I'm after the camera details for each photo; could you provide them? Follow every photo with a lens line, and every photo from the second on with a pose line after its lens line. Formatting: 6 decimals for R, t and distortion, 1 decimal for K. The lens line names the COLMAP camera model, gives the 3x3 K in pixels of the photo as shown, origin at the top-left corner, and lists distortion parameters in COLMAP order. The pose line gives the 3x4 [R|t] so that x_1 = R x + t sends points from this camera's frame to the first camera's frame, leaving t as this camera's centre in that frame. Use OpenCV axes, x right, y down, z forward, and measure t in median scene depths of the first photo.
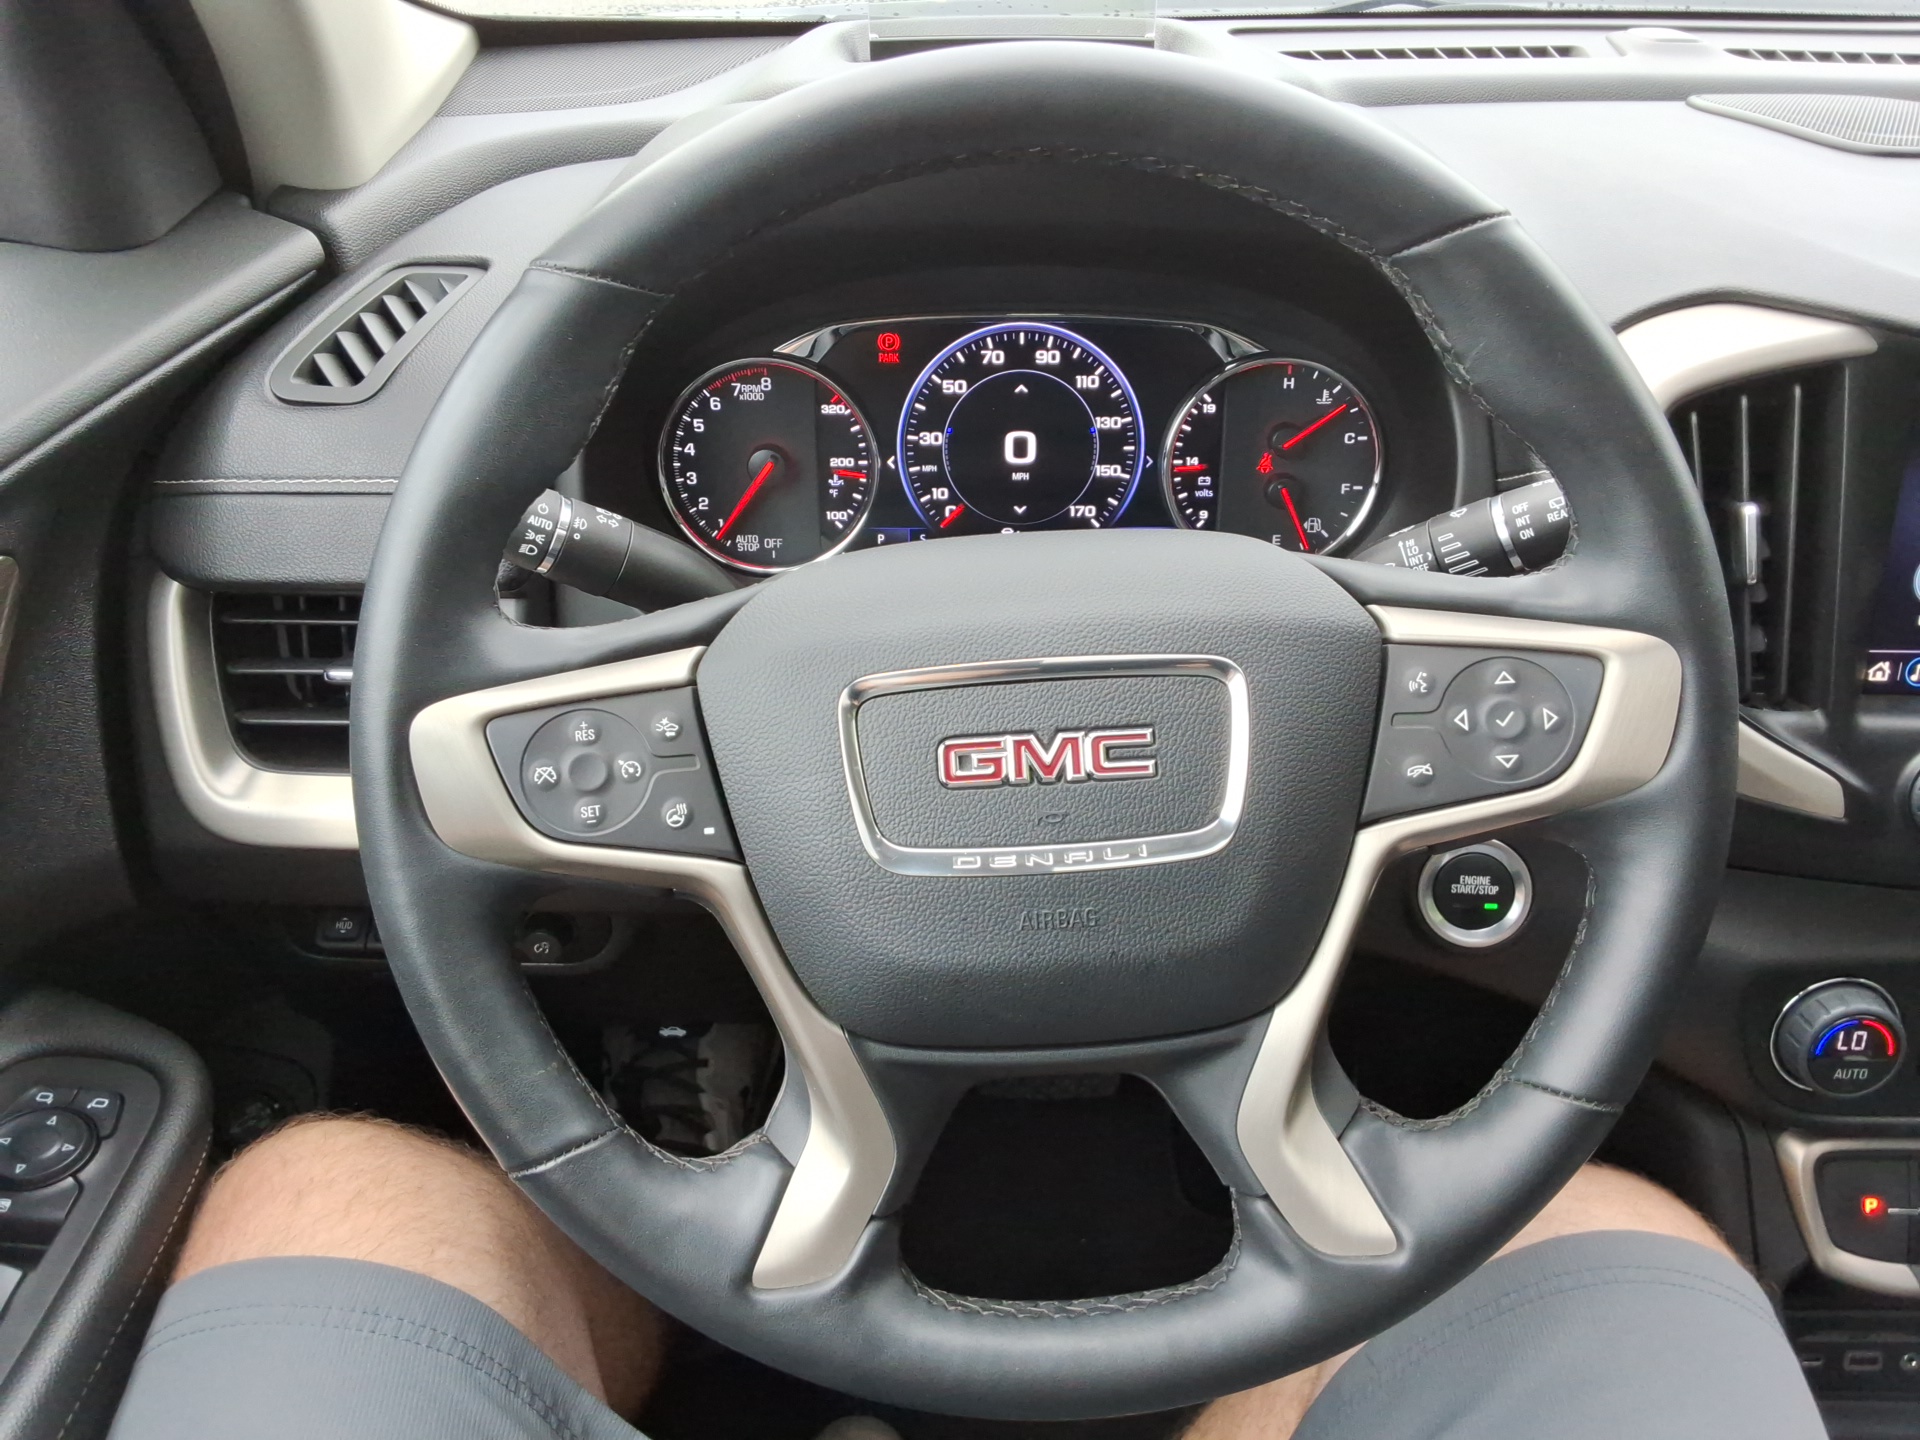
lens RADIAL K [[1528.9, 0, 962.9], [0, 1528.9, 681.4], [0, 0, 1]] dist [0.134838, -0.232166]
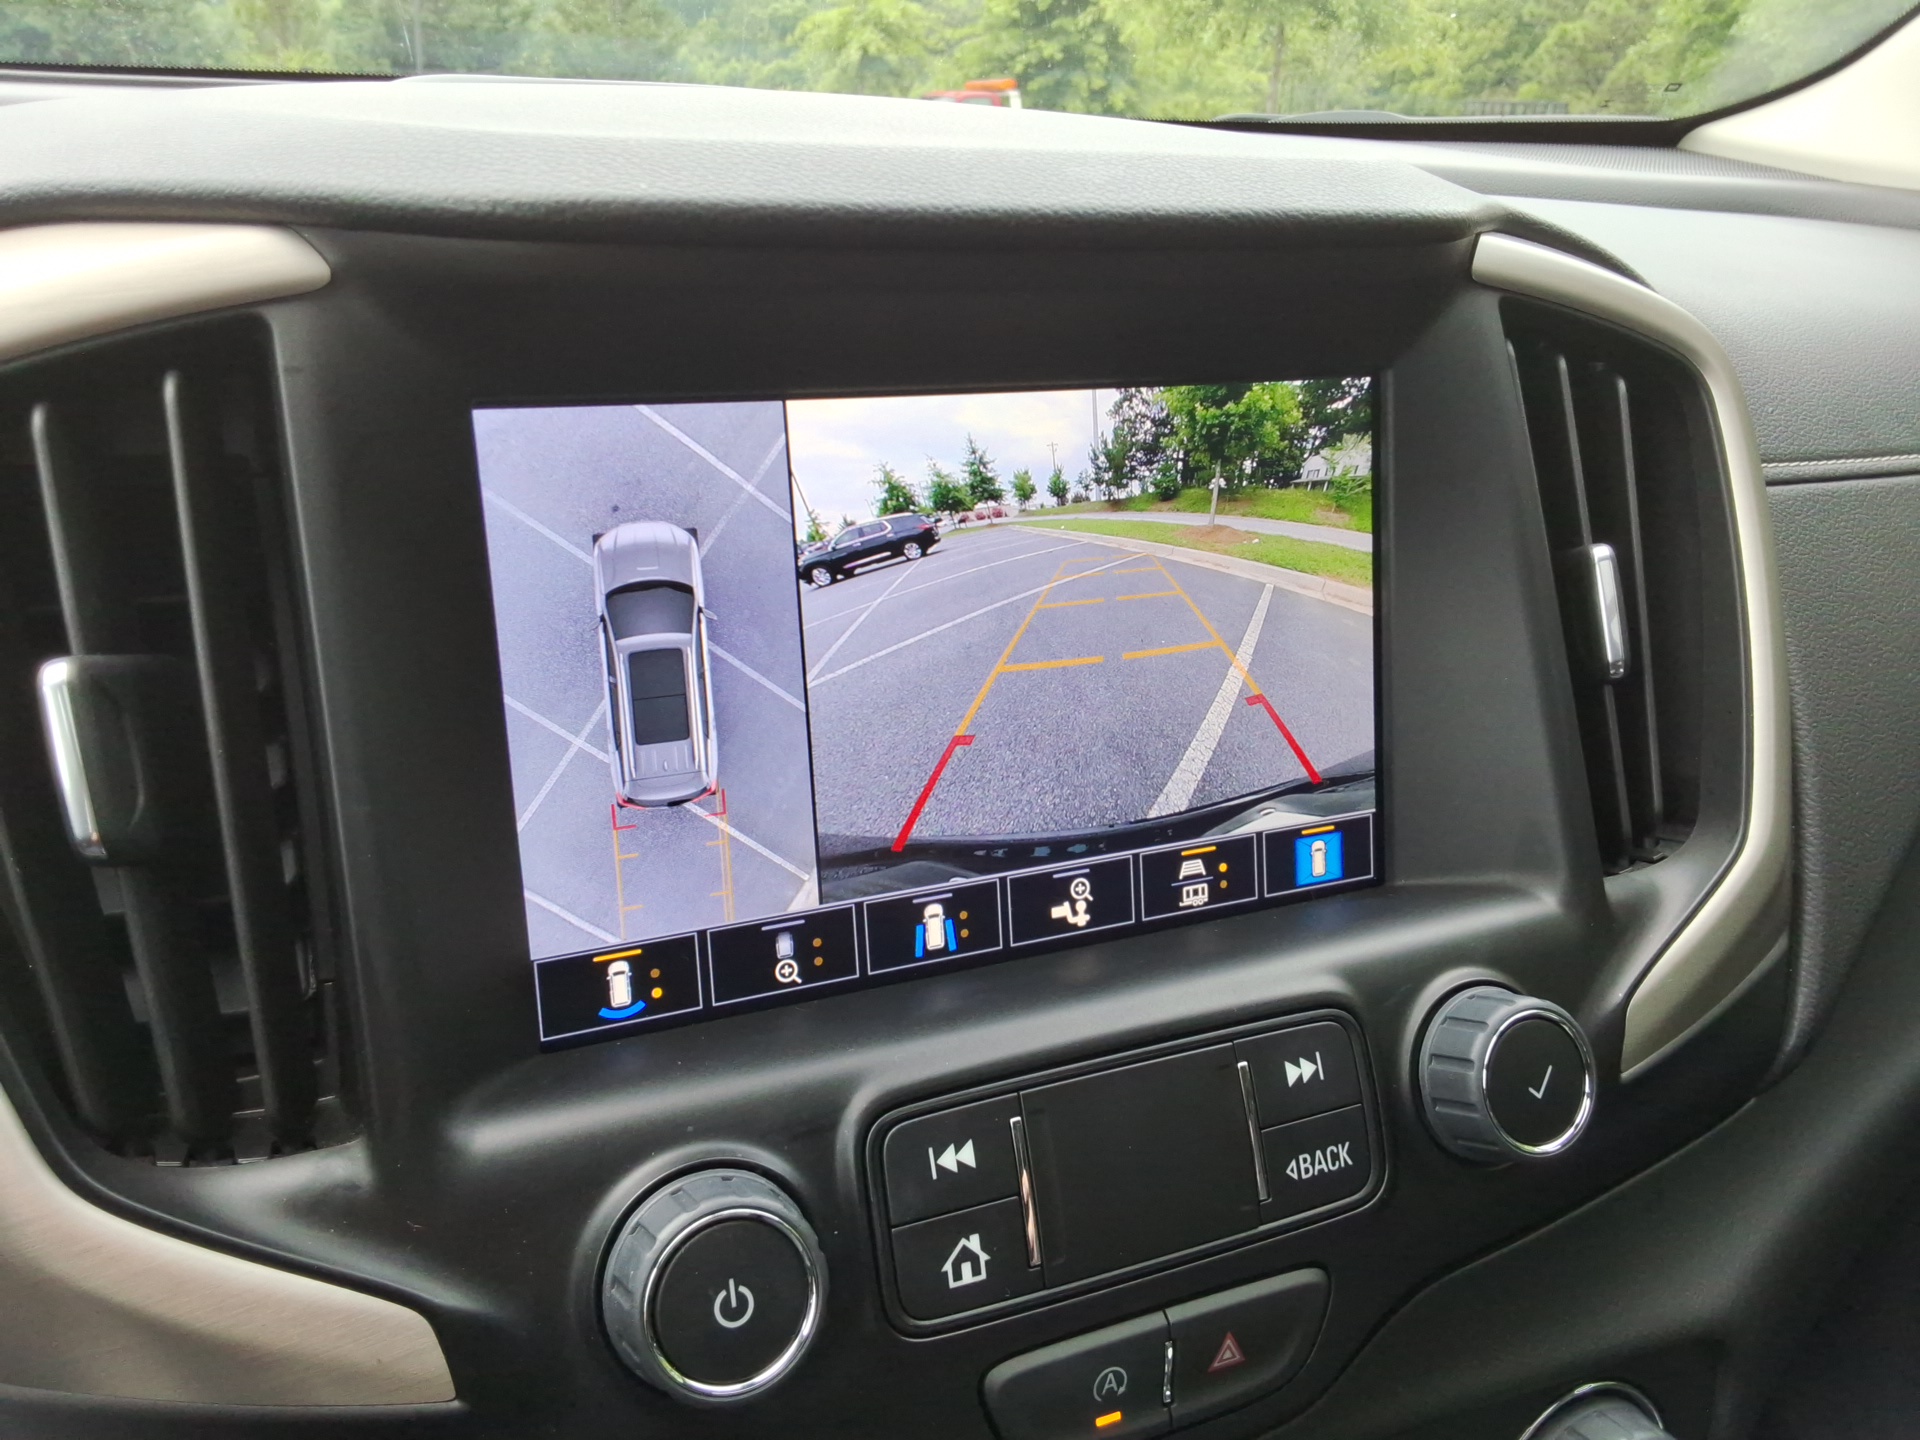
lens RADIAL K [[1549.7, 0, 984.0], [0, 1549.7, 686.7], [0, 0, 1]] dist [0.113122, -0.200967]
pose [[0.894861, -0.115492, 0.431143, 0.445524], [0.194863, 0.970116, -0.144579, -0.003876], [-0.401562, 0.213391, 0.890625, 0.457341]]
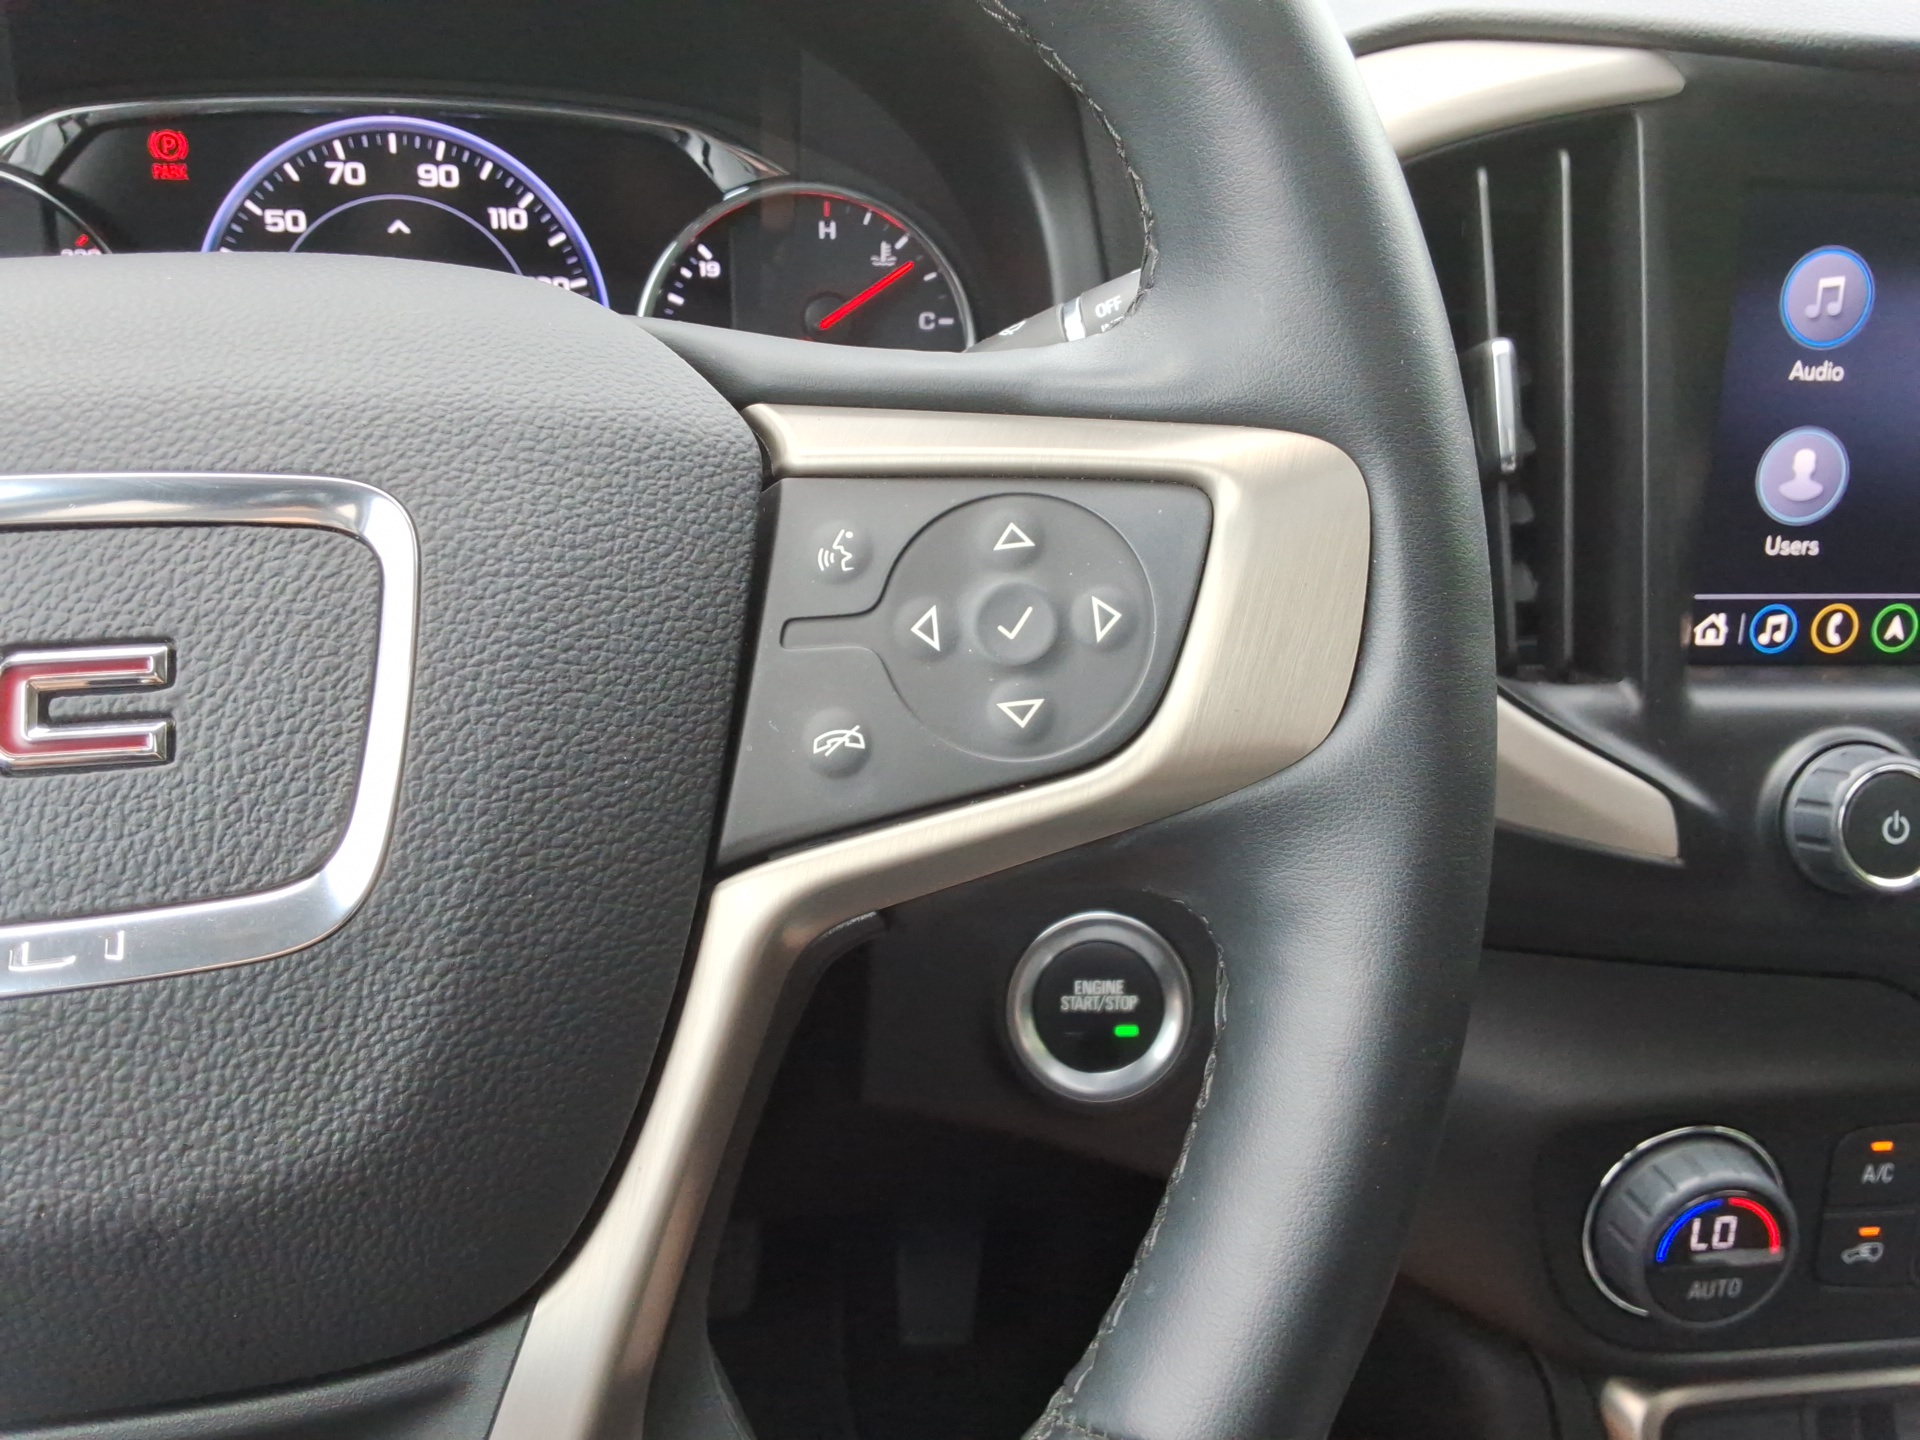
lens RADIAL K [[1580.7, 0, 947.8], [0, 1580.7, 683.1], [0, 0, 1]] dist [0.148978, -0.291477]
pose [[0.991878, -0.018553, 0.125829, 0.174135], [0.028420, 0.996619, -0.077086, 0.050172], [-0.123973, 0.080037, 0.989052, 0.345792]]
